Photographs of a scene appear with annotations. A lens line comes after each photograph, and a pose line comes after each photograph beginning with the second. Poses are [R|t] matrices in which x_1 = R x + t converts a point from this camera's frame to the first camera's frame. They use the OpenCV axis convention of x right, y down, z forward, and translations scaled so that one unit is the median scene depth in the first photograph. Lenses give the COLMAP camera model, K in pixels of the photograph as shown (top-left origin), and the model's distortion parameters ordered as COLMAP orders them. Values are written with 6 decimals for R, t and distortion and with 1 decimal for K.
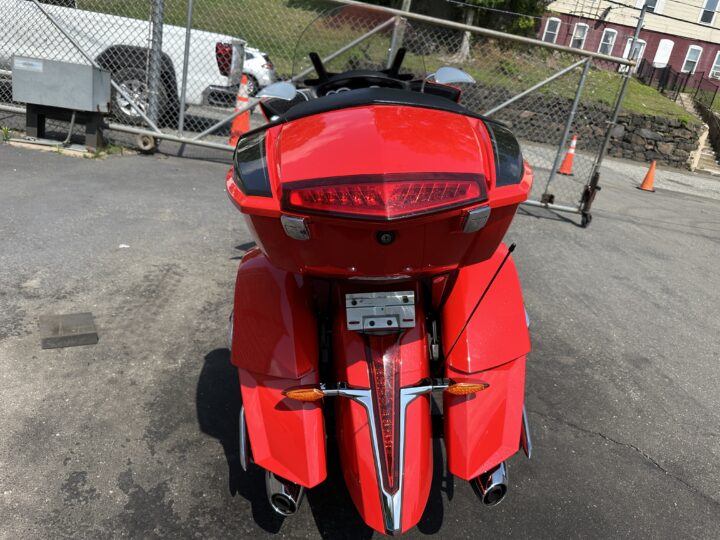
lens RADIAL K [[520.8, 0, 357.7], [0, 520.8, 269.1], [0, 0, 1]] dist [-0.003728, -0.005387]
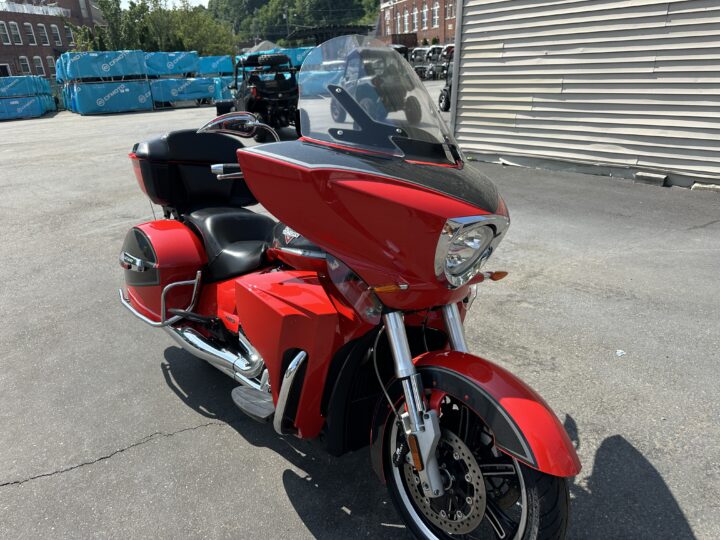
lens RADIAL K [[516.4, 0, 350.3], [0, 516.4, 268.4], [0, 0, 1]] dist [0.040821, -0.063595]
pose [[-0.793179, 0.100148, -0.600698, 0.225886], [-0.266516, 0.829826, 0.490263, -0.271539], [0.547573, 0.548961, -0.631510, 0.744322]]
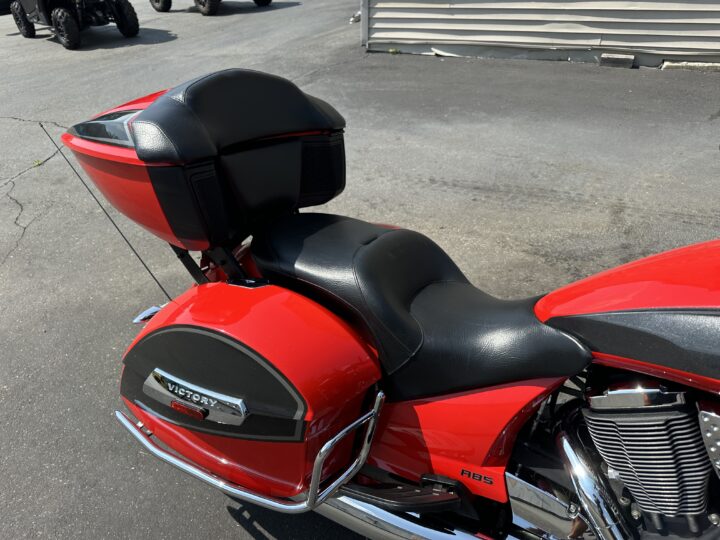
lens RADIAL K [[520.8, 0, 357.7], [0, 520.8, 269.1], [0, 0, 1]] dist [-0.003728, -0.005387]
pose [[-0.521791, 0.362402, -0.772268, 0.209104], [-0.286597, 0.778190, 0.558823, -0.167971], [0.803490, 0.512919, -0.302189, 0.419116]]
